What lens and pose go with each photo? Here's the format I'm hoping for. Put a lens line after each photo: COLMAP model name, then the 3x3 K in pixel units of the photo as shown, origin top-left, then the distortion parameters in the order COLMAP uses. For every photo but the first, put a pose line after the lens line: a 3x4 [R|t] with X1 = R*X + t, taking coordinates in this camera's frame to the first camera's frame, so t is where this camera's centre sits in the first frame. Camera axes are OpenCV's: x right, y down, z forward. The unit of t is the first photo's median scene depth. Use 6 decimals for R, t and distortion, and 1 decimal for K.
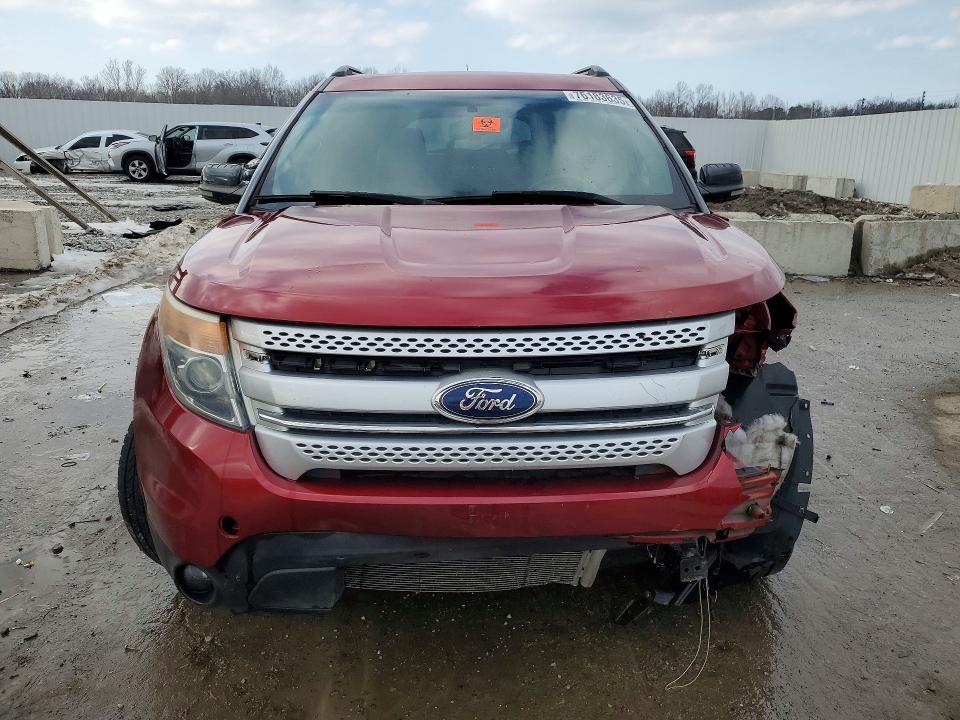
lens RADIAL K [[771.8, 0, 480.4], [0, 771.8, 358.4], [0, 0, 1]] dist [0.037796, 0.001273]
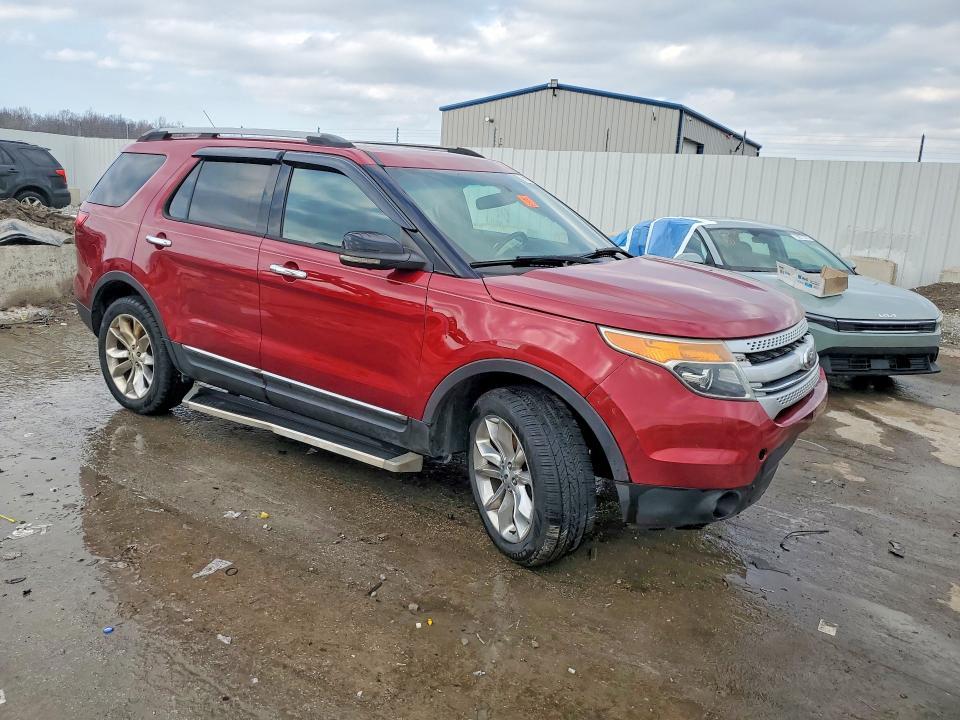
lens RADIAL K [[771.8, 0, 481.9], [0, 771.8, 359.5], [0, 0, 1]] dist [0.037796, 0.001273]
pose [[0.566700, -0.172776, 0.805605, -0.244368], [0.179097, 0.980218, 0.084240, -0.030453], [-0.804223, 0.096543, 0.586434, 0.054428]]
